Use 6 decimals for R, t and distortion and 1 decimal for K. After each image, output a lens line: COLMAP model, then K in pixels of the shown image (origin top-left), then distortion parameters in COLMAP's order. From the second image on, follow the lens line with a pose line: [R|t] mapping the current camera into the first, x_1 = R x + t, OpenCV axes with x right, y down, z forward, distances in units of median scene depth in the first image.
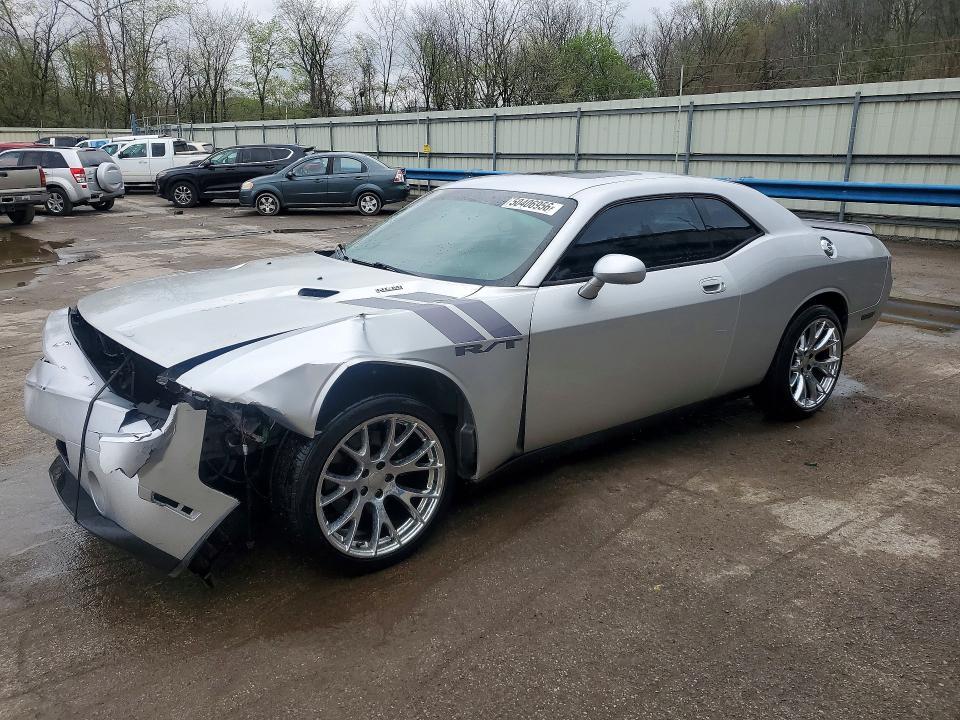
lens RADIAL K [[735.8, 0, 480.0], [0, 735.8, 360.0], [0, 0, 1]] dist [0.021529, -0.001946]
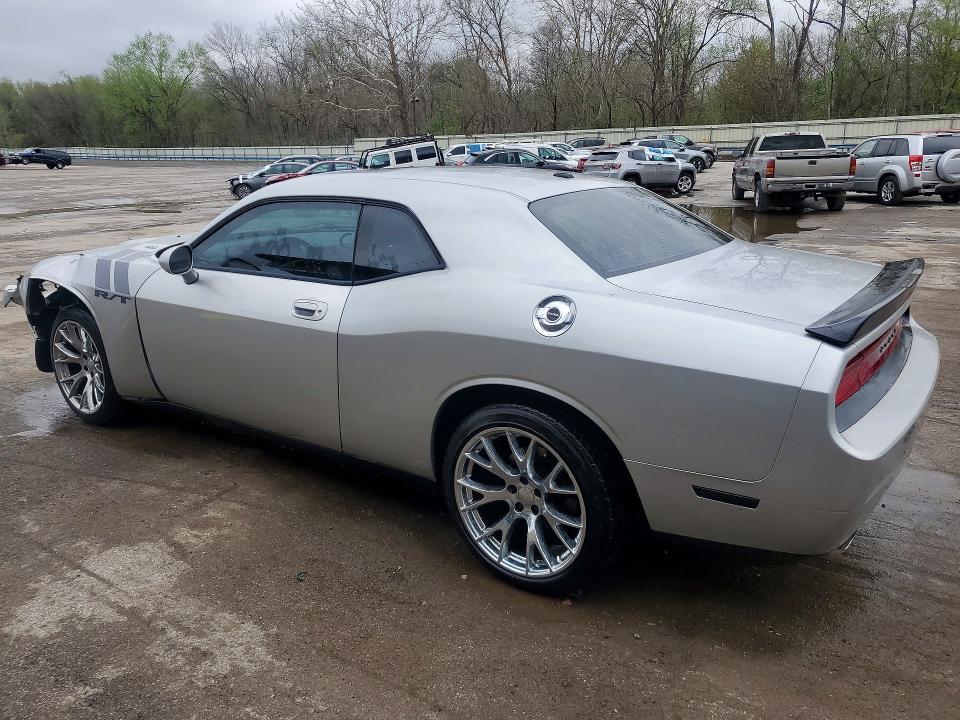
lens RADIAL K [[756.5, 0, 475.7], [0, 756.5, 361.3], [0, 0, 1]] dist [0.019118, 0.001937]
pose [[0.304619, 0.254838, -0.917750, 0.978219], [-0.242995, 0.952452, 0.183819, -0.207657], [0.920956, 0.167014, 0.352060, 0.741281]]
